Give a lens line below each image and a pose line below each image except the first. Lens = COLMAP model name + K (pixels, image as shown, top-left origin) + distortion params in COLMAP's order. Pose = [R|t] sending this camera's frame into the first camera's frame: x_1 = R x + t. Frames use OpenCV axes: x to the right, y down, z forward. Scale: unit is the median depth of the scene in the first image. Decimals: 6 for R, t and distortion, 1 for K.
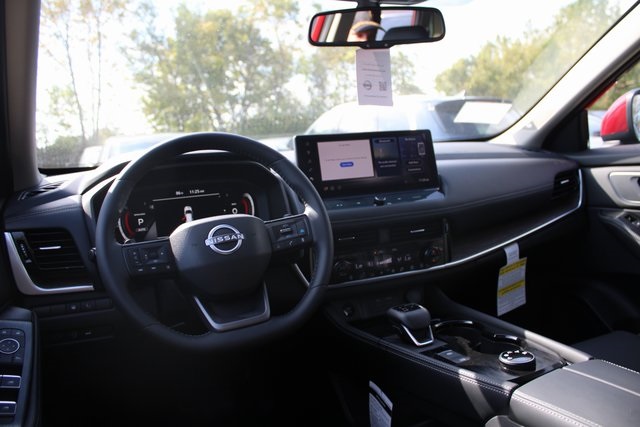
lens RADIAL K [[544.7, 0, 320.0], [0, 544.7, 213.5], [0, 0, 1]] dist [-0.051264, -0.000441]
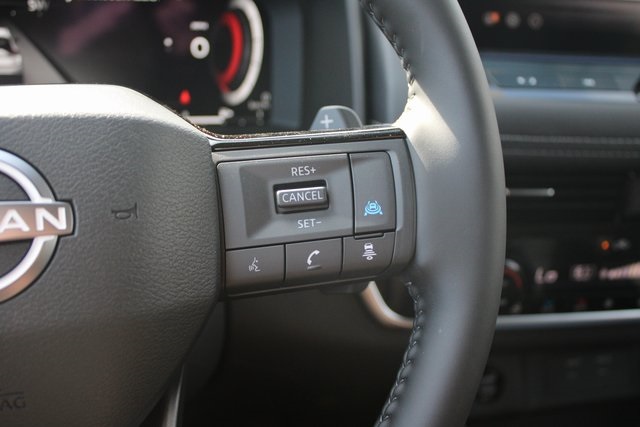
lens RADIAL K [[699.1, 0, 320.0], [0, 699.1, 213.5], [0, 0, 1]] dist [0.003061, 0.002835]
pose [[0.973160, 0.188279, -0.132325, -0.012192], [-0.147308, 0.951417, 0.270381, -0.031083], [0.176804, -0.243632, 0.953616, 0.554893]]
